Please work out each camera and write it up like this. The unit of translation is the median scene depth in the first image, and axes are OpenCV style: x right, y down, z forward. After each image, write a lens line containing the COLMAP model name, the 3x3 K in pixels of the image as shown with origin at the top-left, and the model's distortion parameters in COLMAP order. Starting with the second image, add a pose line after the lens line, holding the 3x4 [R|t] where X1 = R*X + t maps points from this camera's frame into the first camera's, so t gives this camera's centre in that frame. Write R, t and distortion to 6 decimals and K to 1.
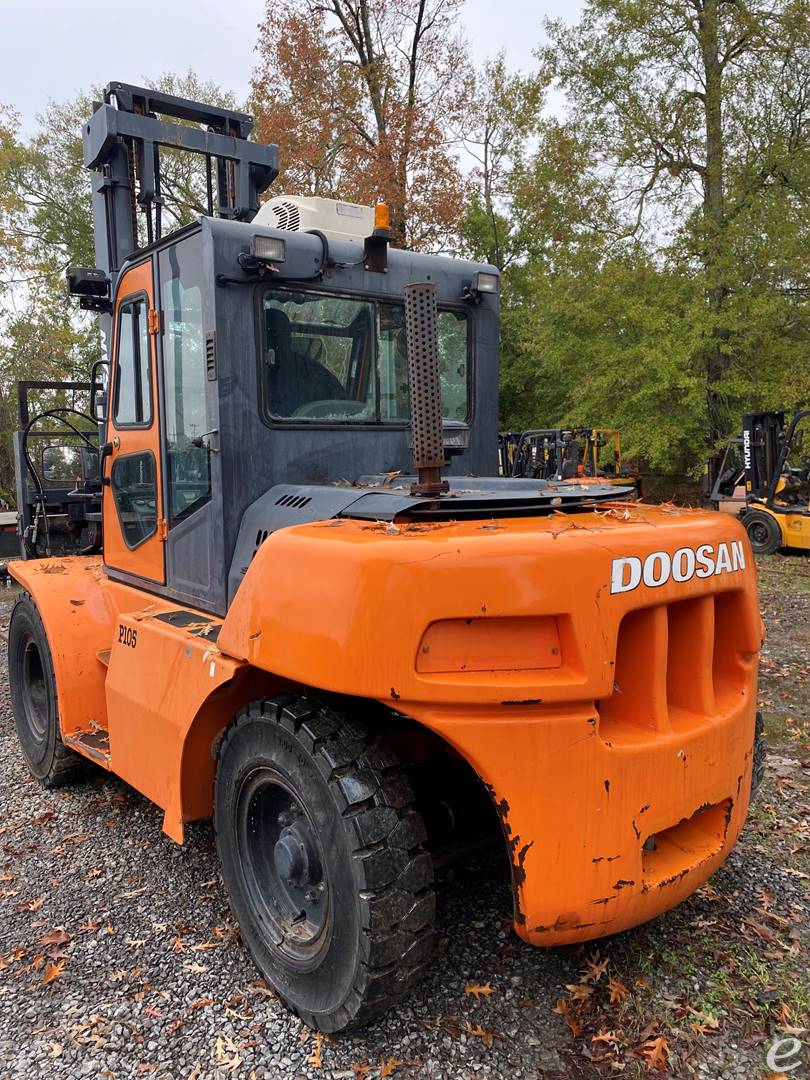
lens RADIAL K [[837.4, 0, 405.0], [0, 837.4, 540.0], [0, 0, 1]] dist [-0.004743, -0.002028]
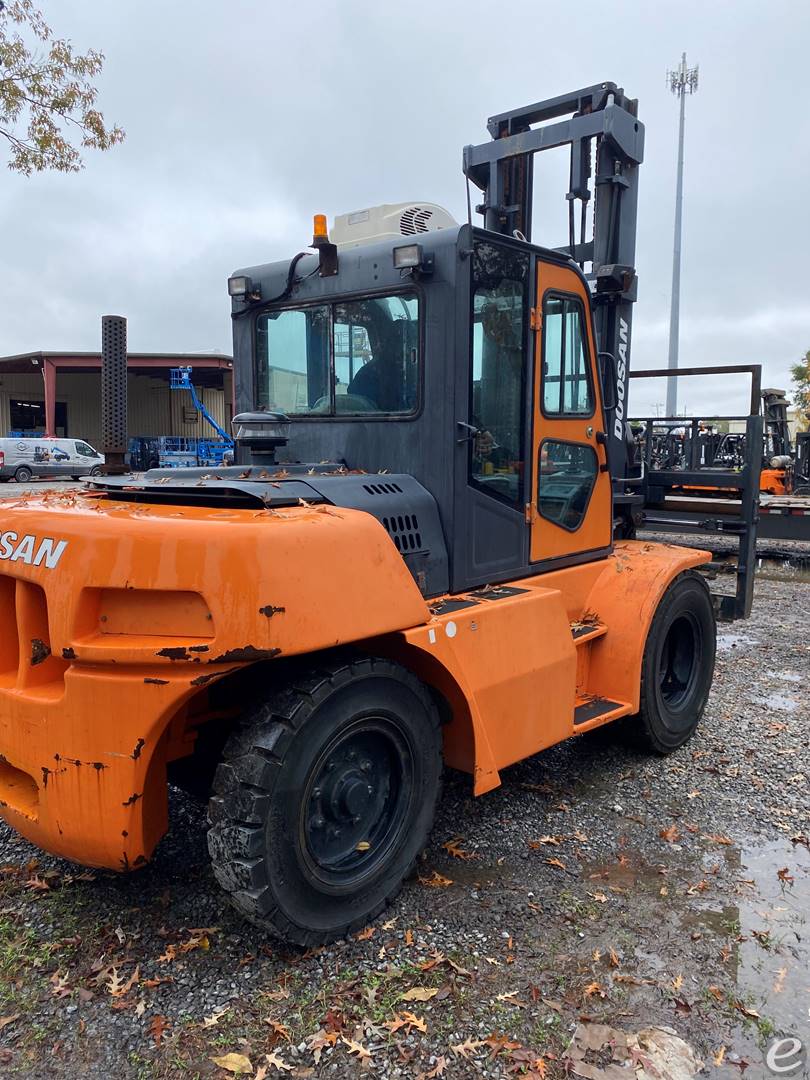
lens RADIAL K [[837.4, 0, 405.0], [0, 837.4, 540.0], [0, 0, 1]] dist [-0.004743, -0.002028]
pose [[0.185662, 0.138107, -0.972860, 1.092247], [-0.109865, 0.986783, 0.119117, -0.123074], [0.976452, 0.084767, 0.198381, 0.914430]]
